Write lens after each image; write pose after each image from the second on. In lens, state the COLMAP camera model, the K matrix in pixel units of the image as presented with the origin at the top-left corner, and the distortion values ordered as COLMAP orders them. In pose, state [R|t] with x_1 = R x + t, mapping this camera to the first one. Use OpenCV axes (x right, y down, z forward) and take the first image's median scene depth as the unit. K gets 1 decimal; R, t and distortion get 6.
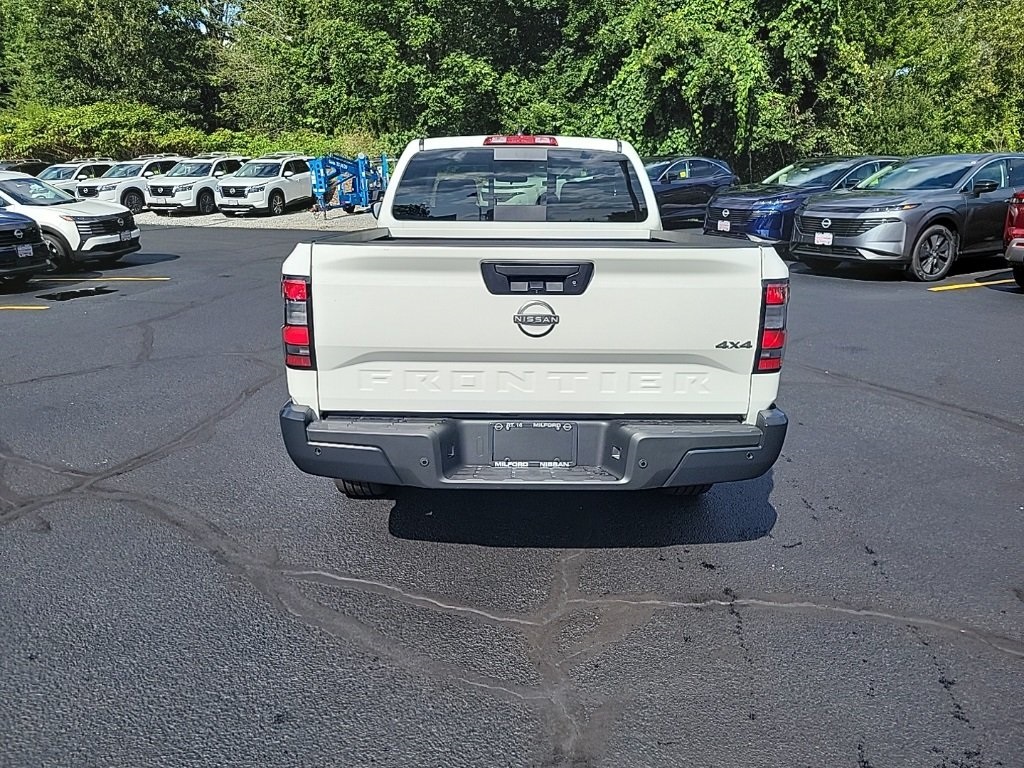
lens RADIAL K [[786.4, 0, 511.5], [0, 786.4, 394.1], [0, 0, 1]] dist [0.052293, -0.031236]
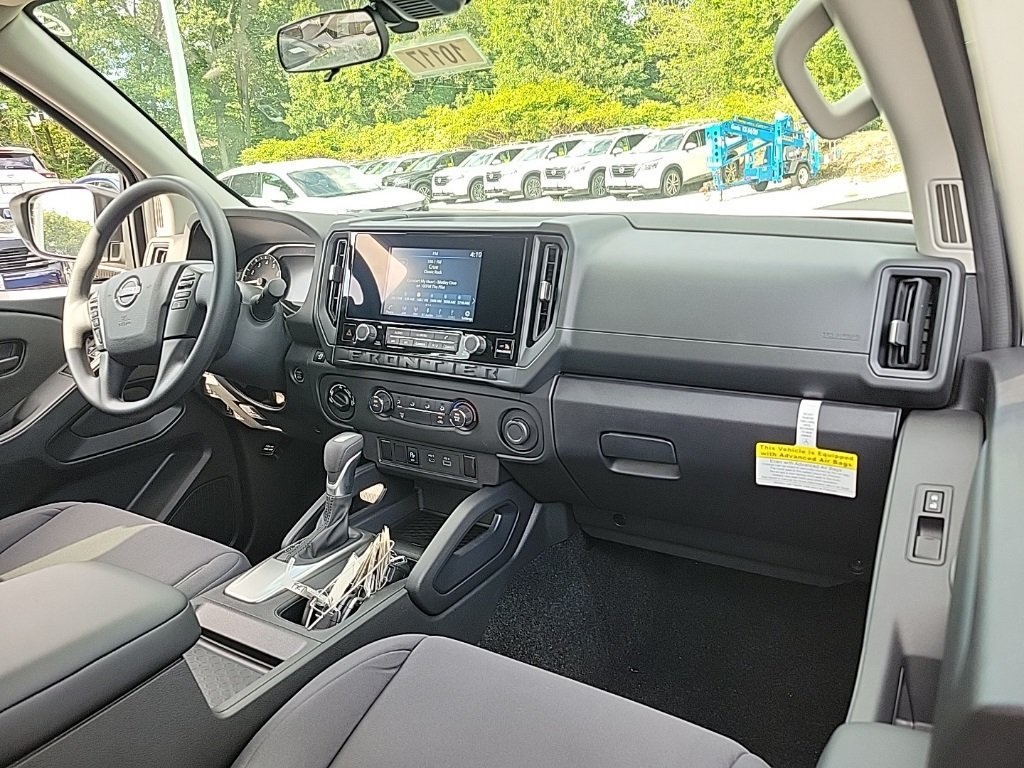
lens RADIAL K [[786.4, 0, 514.1], [0, 786.4, 390.9], [0, 0, 1]] dist [0.052293, -0.031236]
pose [[0.841952, 0.111503, -0.527906, 0.029678], [-0.097615, 0.993747, 0.054212, -0.048505], [0.530649, 0.005888, 0.847571, 0.195131]]
